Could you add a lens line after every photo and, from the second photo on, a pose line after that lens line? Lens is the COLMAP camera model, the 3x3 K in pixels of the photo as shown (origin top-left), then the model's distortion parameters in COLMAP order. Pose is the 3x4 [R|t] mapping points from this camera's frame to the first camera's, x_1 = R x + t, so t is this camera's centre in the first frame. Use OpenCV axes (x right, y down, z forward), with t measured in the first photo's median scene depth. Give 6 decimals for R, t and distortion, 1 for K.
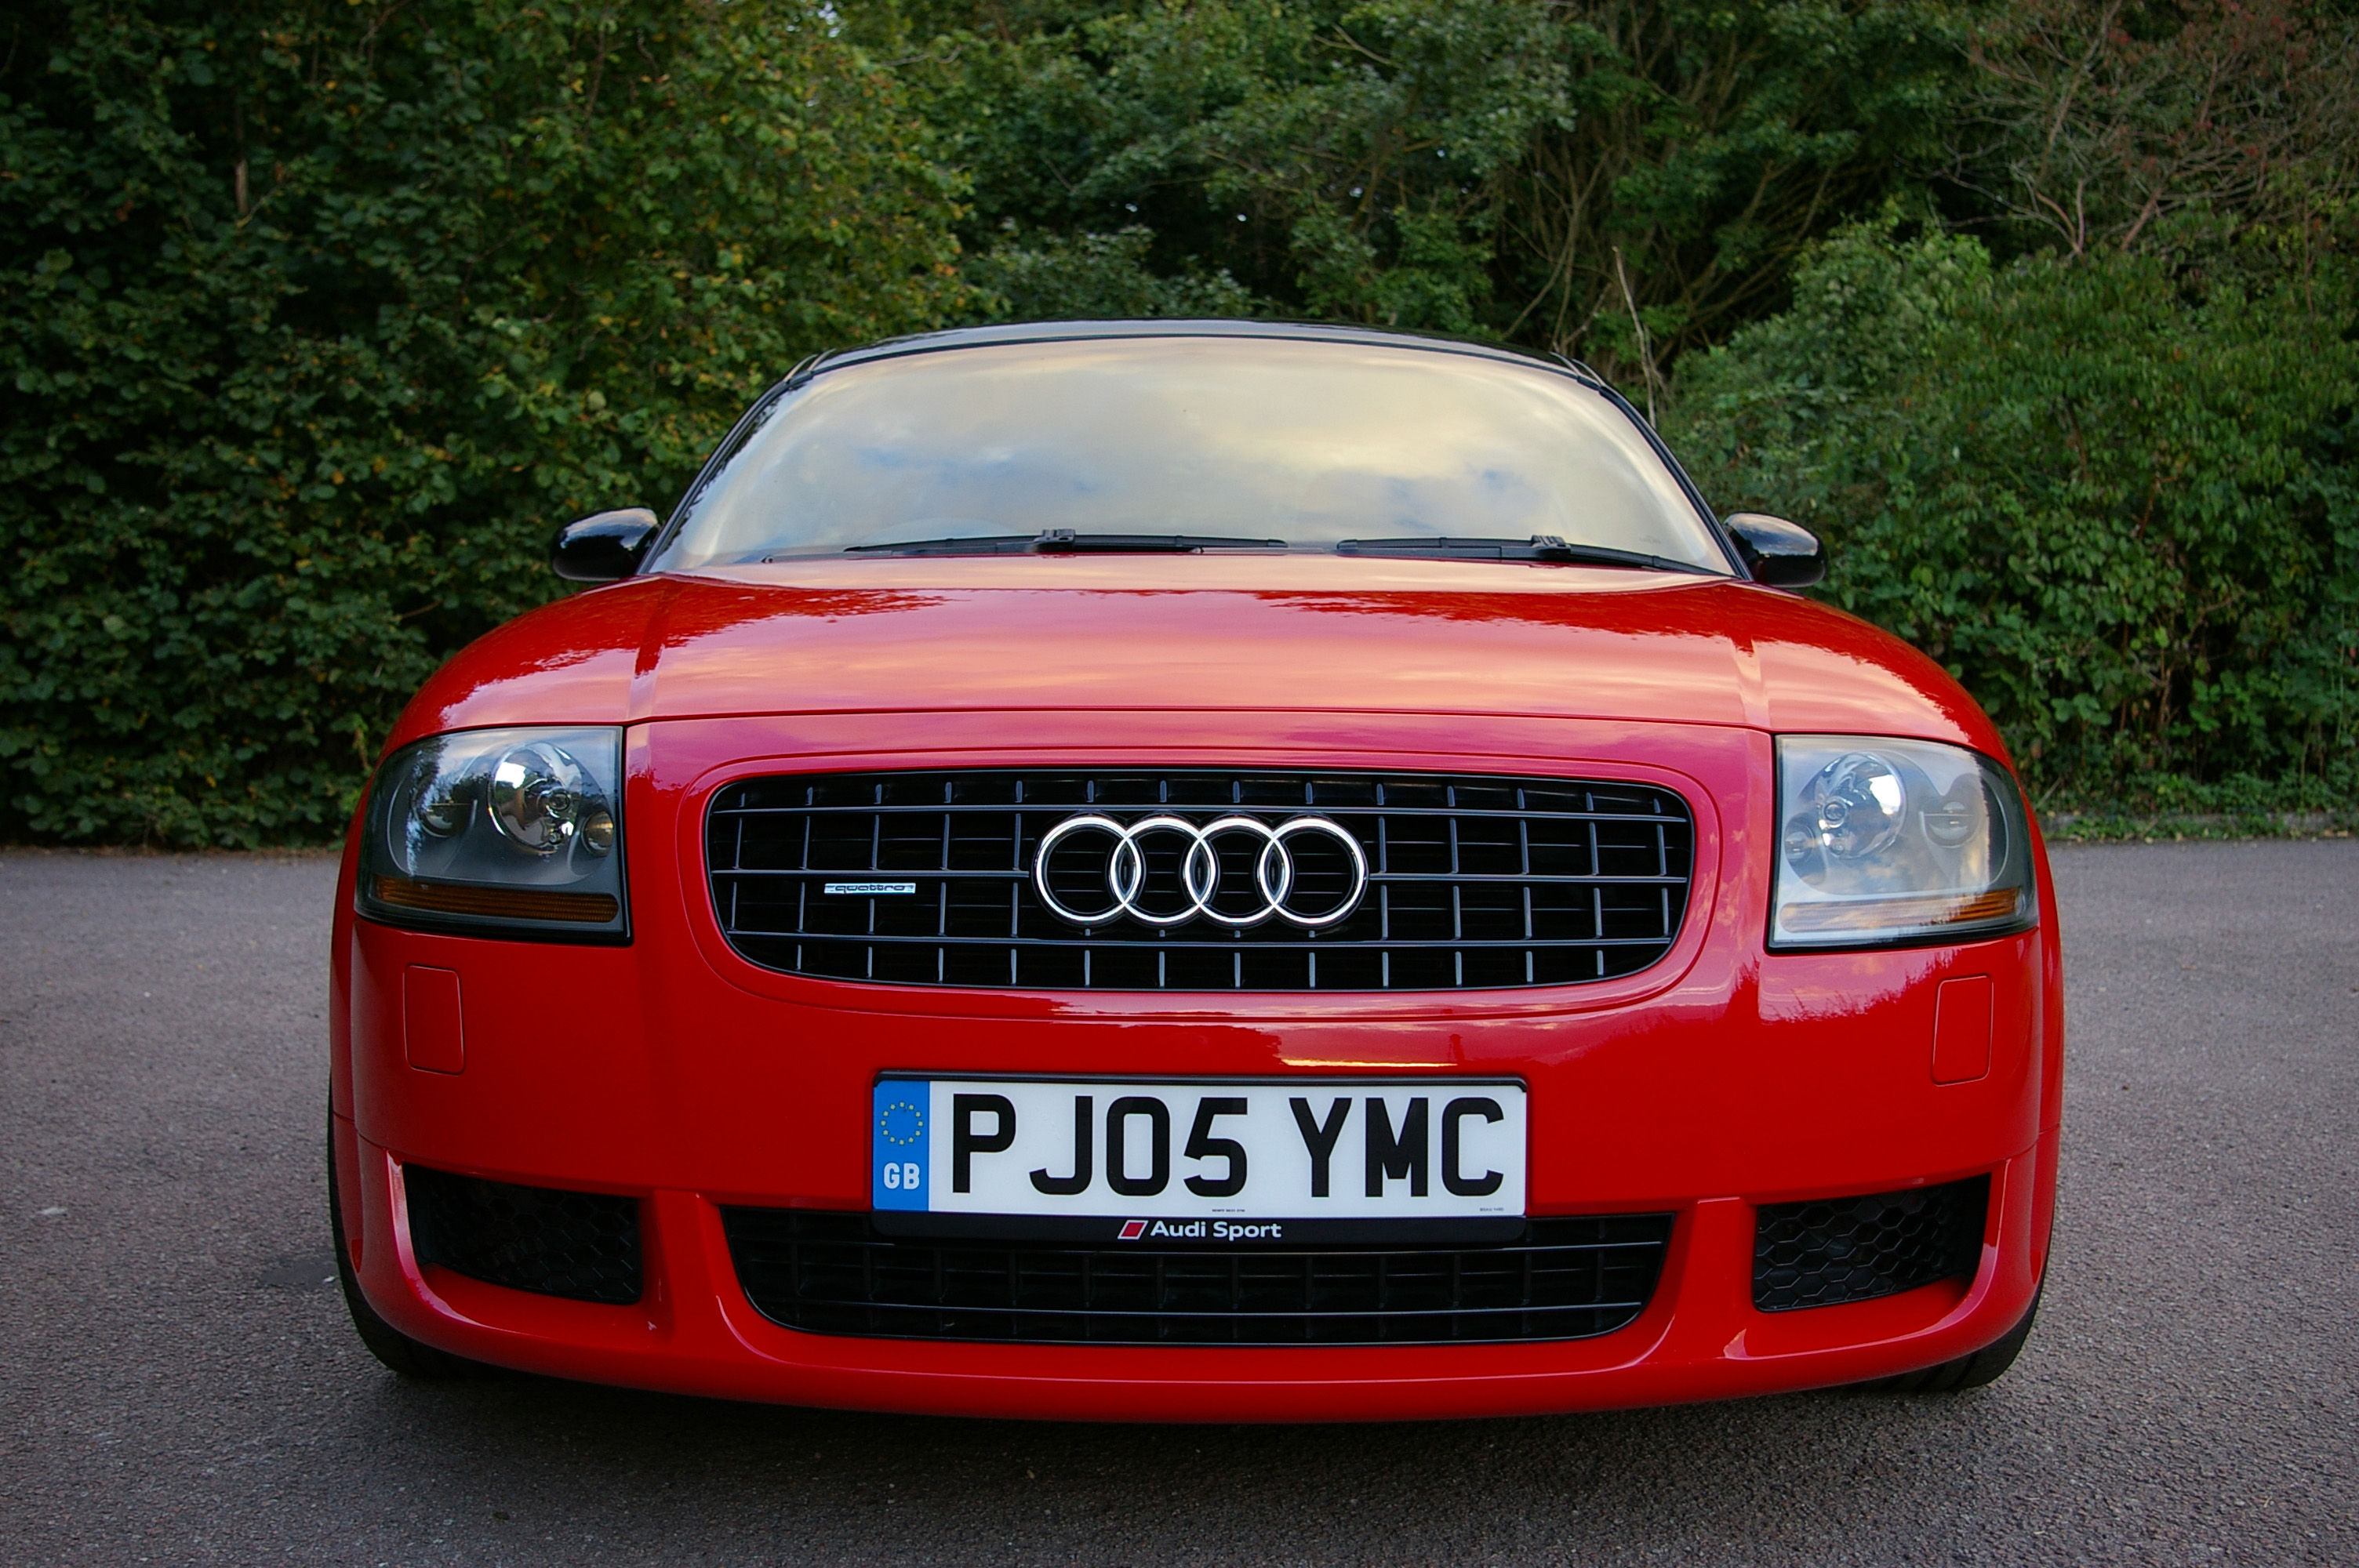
lens RADIAL K [[2706.1, 0, 1179.5], [0, 2706.1, 784.0], [0, 0, 1]] dist [-0.056426, 0.058831]
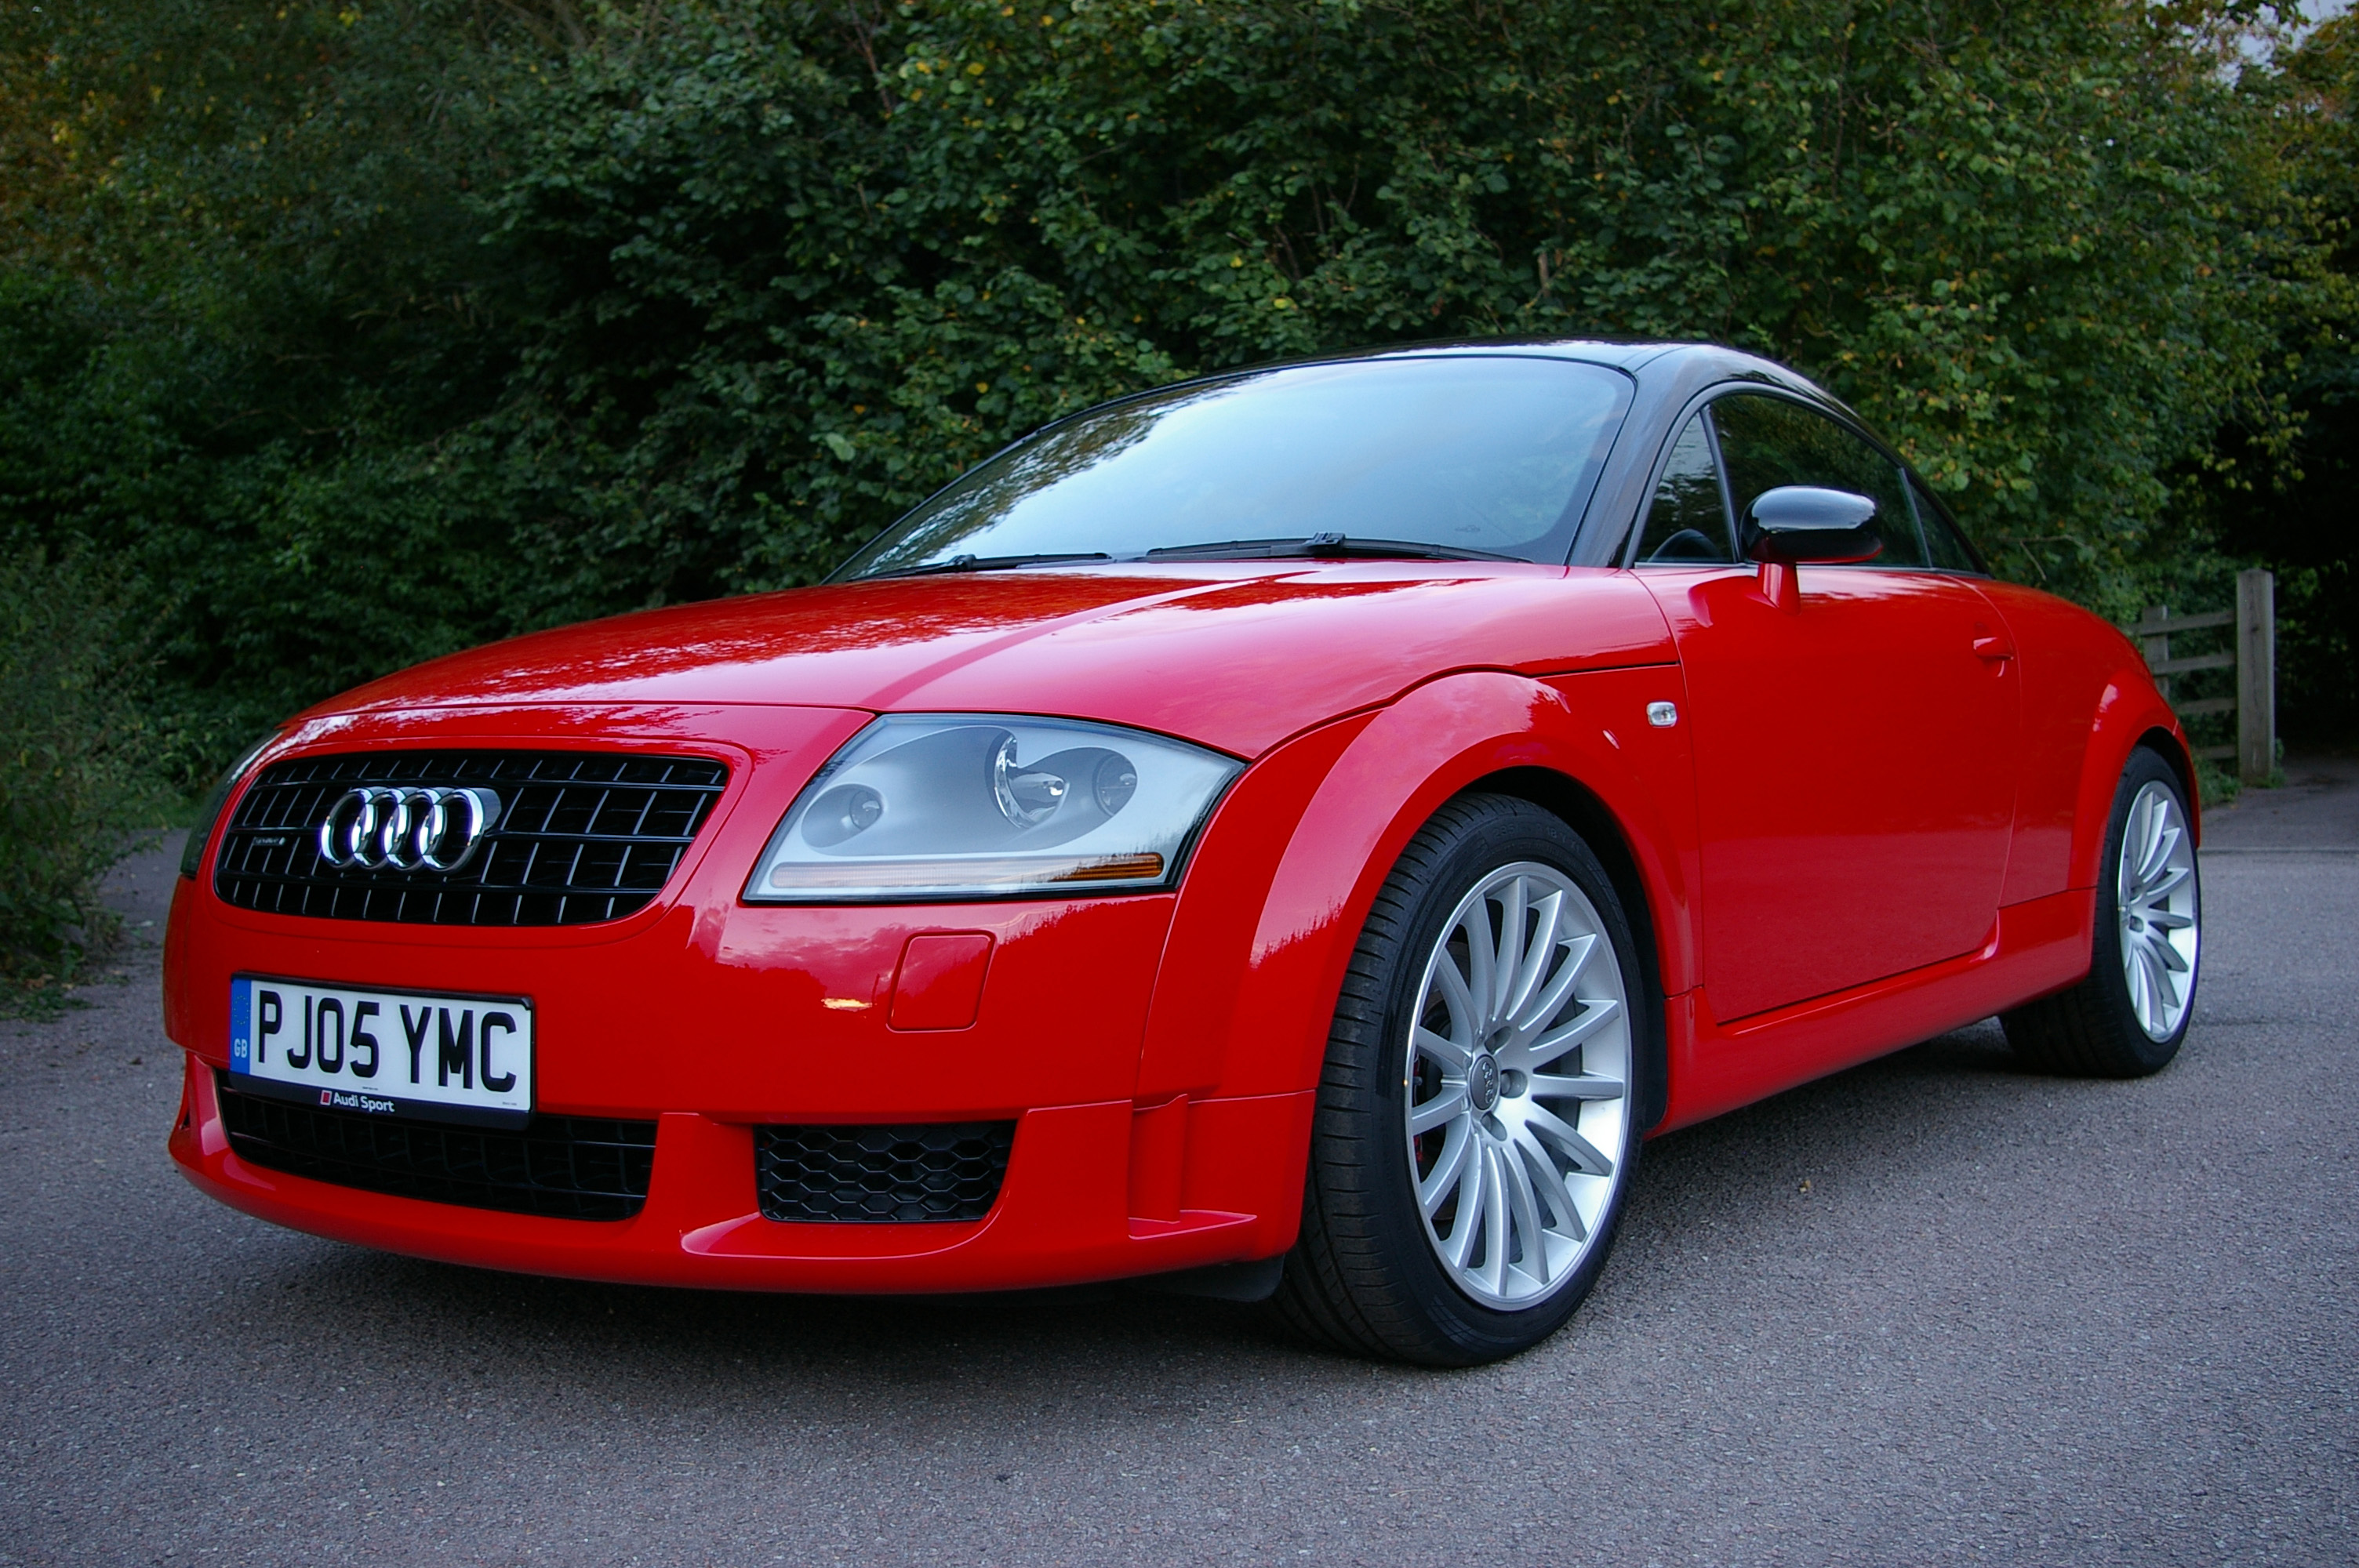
lens RADIAL K [[2493.0, 0, 1179.5], [0, 2493.0, 784.0], [0, 0, 1]] dist [-0.066735, 0.039348]
pose [[0.797899, -0.005126, -0.602769, 0.177911], [0.003270, 0.999986, -0.004176, 0.002889], [0.602782, 0.001361, 0.797904, 0.047714]]
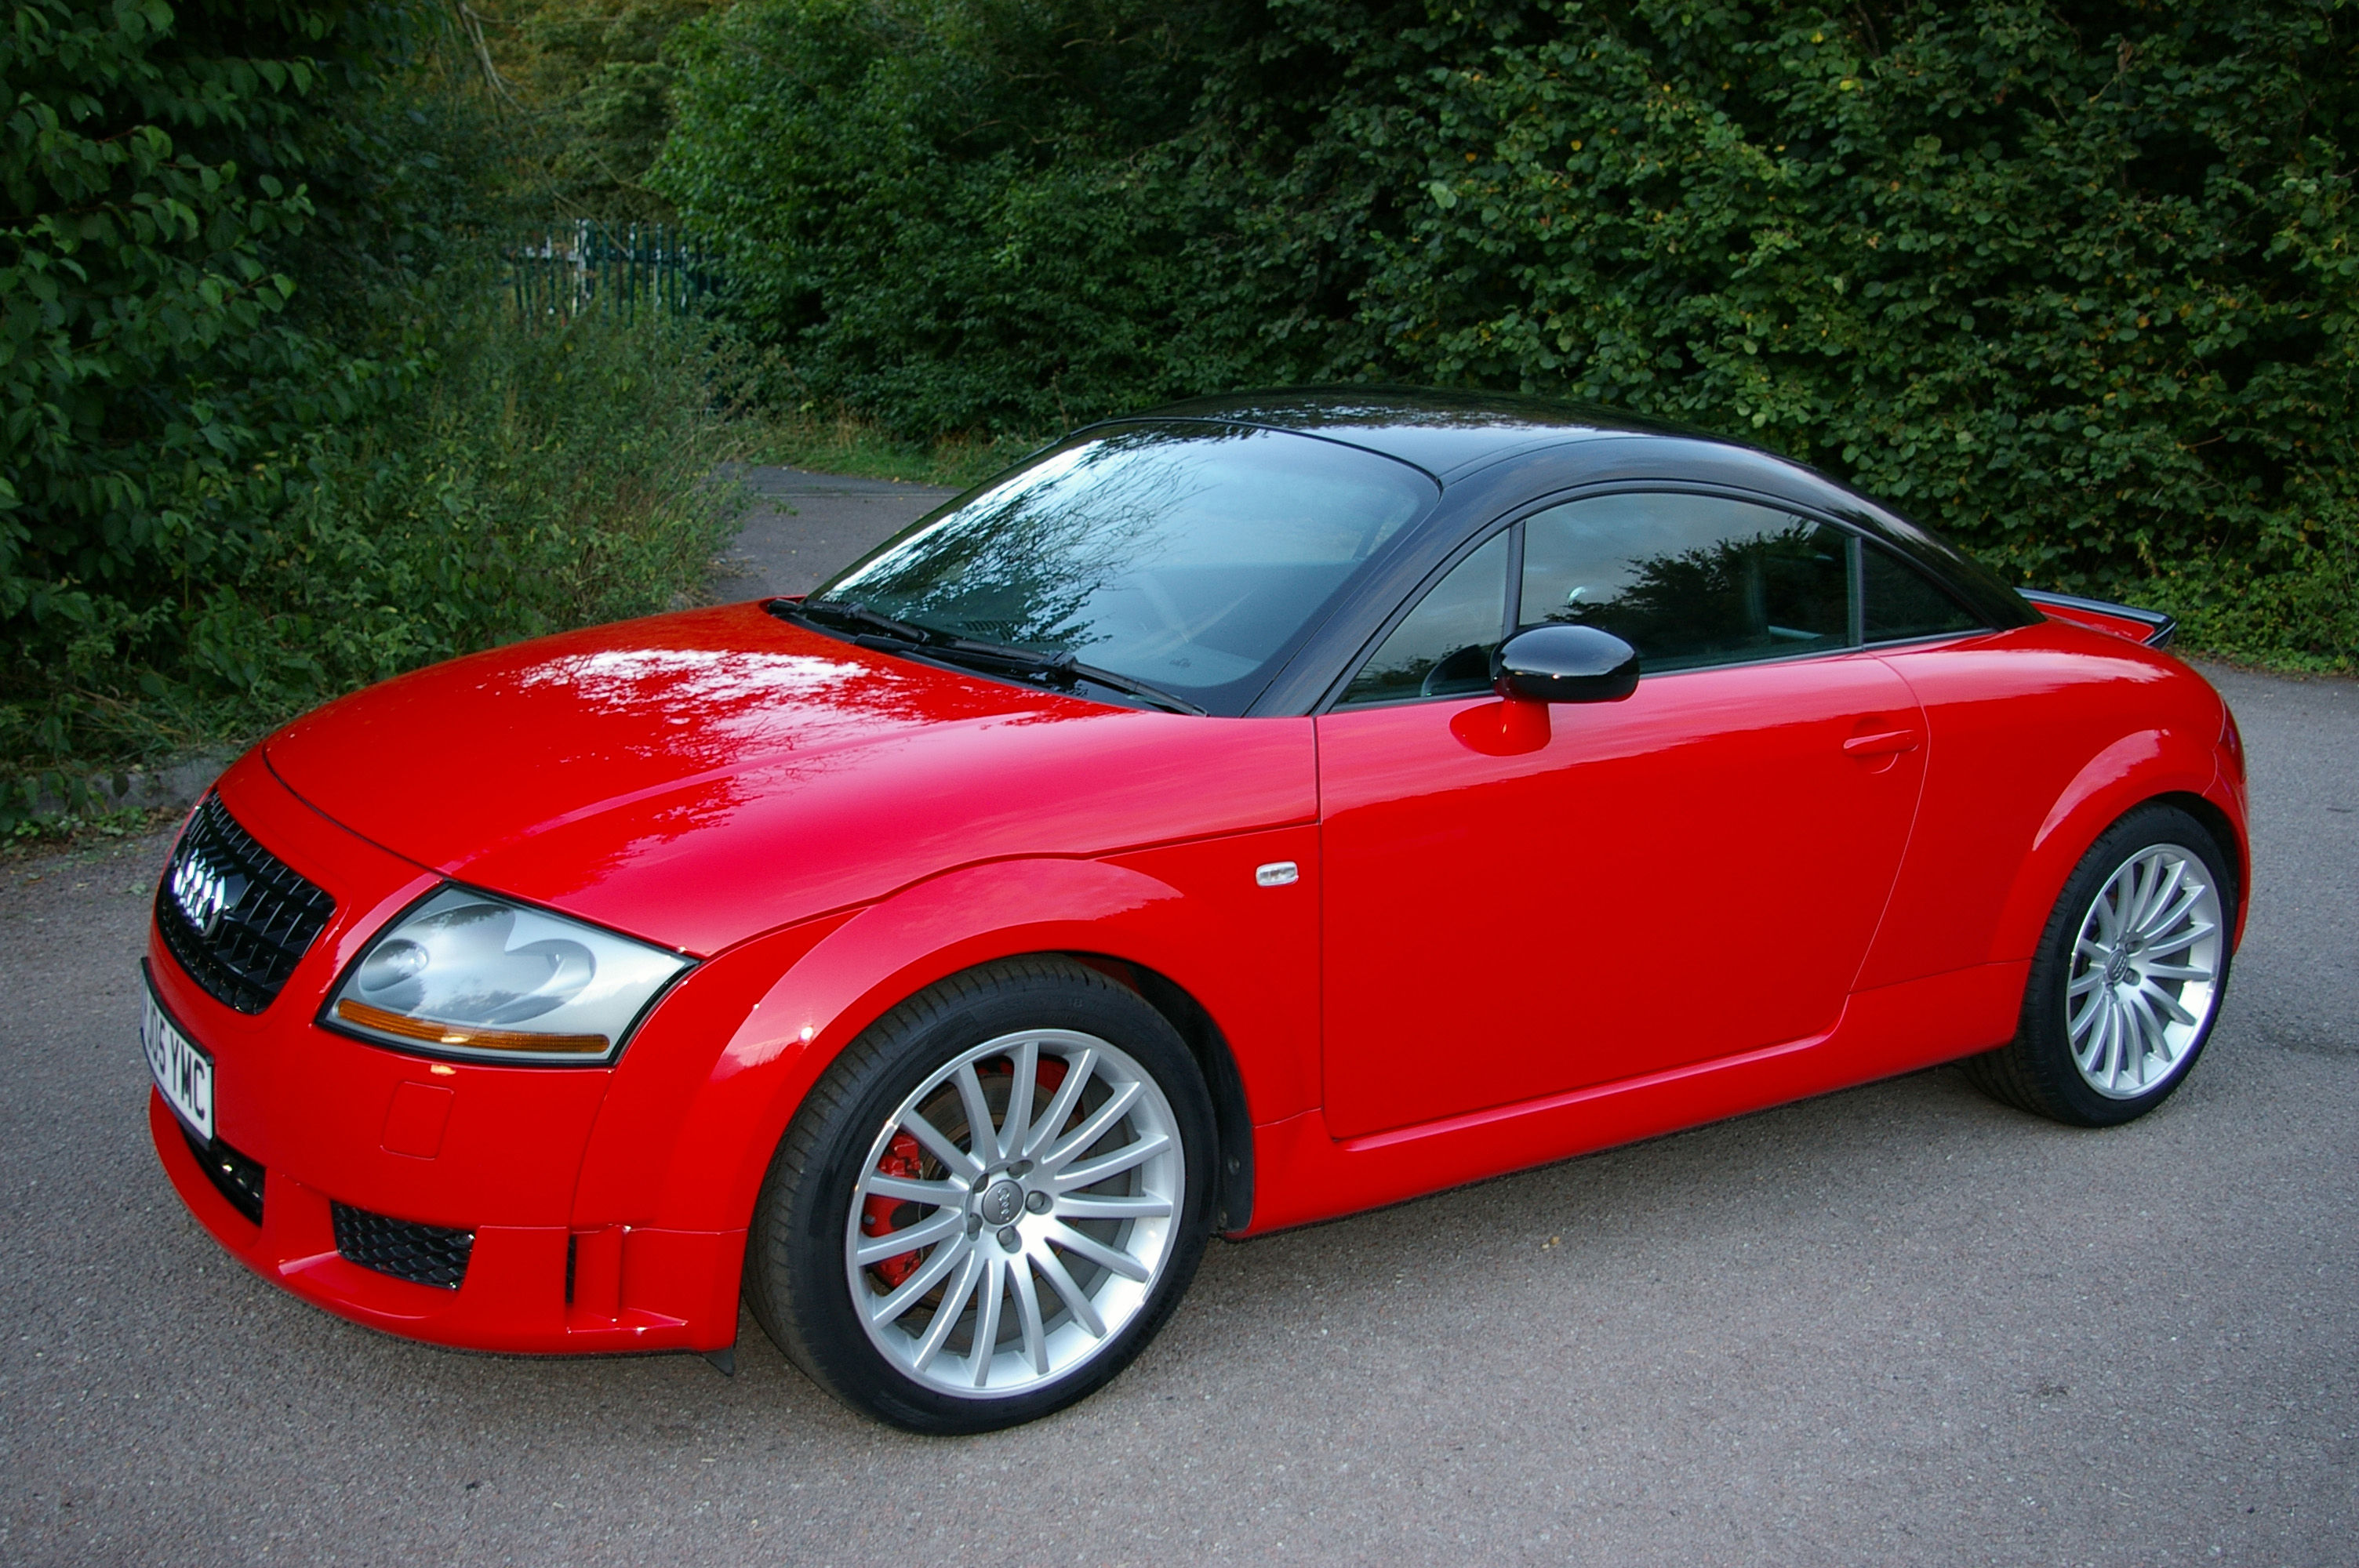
lens RADIAL K [[2237.6, 0, 1179.5], [0, 2237.6, 784.0], [0, 0, 1]] dist [-0.102352, 0.085758]
pose [[0.553711, 0.180711, -0.812864, 0.255635], [-0.066288, 0.982636, 0.173300, -0.055275], [0.830066, -0.042075, 0.556075, 0.130318]]
